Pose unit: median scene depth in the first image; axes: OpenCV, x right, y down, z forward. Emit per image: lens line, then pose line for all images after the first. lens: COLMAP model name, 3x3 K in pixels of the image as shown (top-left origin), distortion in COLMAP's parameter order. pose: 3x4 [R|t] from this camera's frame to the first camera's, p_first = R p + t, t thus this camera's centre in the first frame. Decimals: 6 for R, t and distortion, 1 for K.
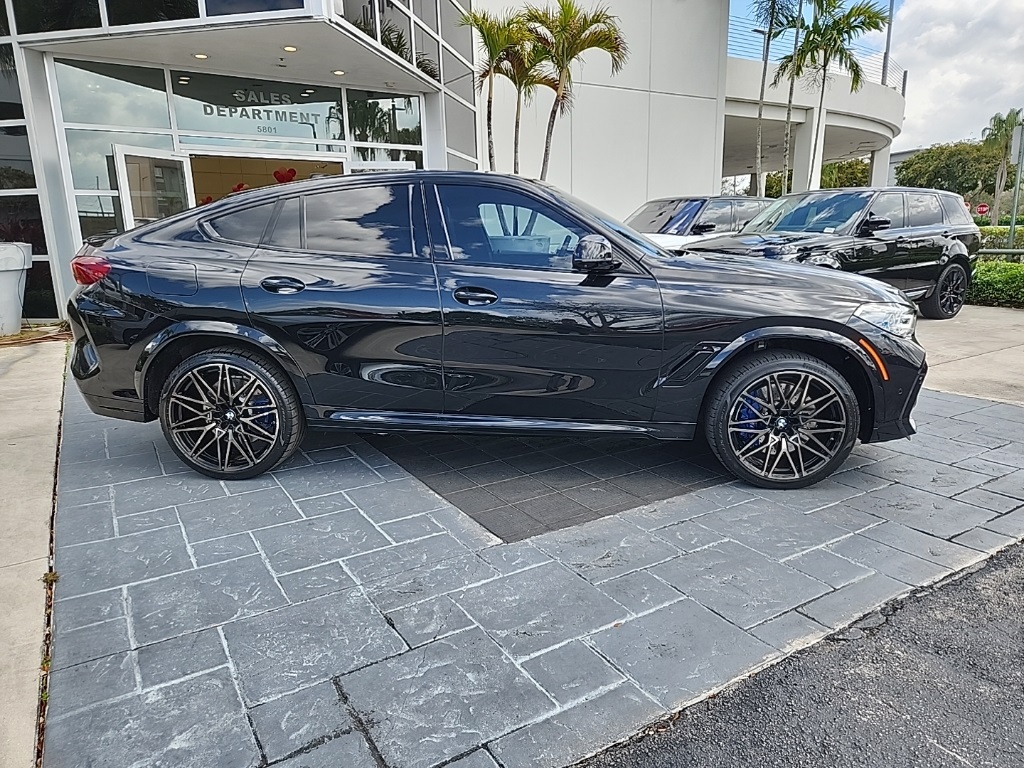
lens RADIAL K [[663.2, 0, 518.1], [0, 663.2, 384.3], [0, 0, 1]] dist [0.074001, -0.062033]
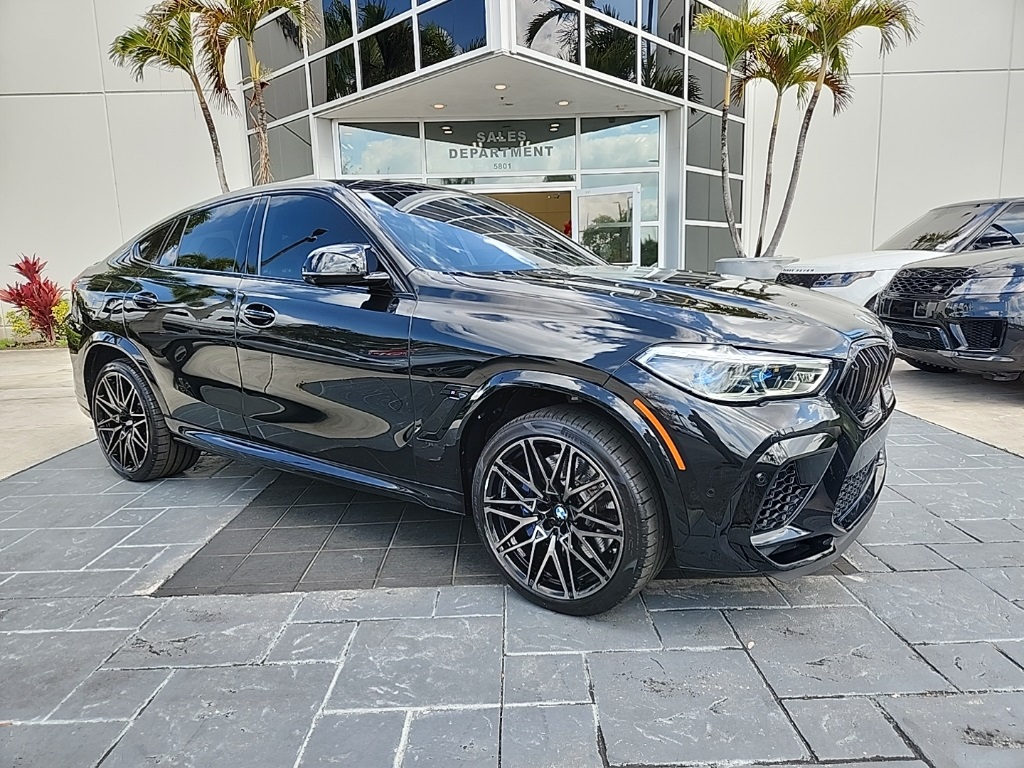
lens RADIAL K [[663.2, 0, 518.1], [0, 663.2, 384.3], [0, 0, 1]] dist [0.074001, -0.062033]
pose [[0.861667, 0.074712, -0.501944, 0.688814], [-0.096250, 0.995210, -0.017095, -0.056342], [0.498263, 0.063043, 0.864731, 0.388333]]
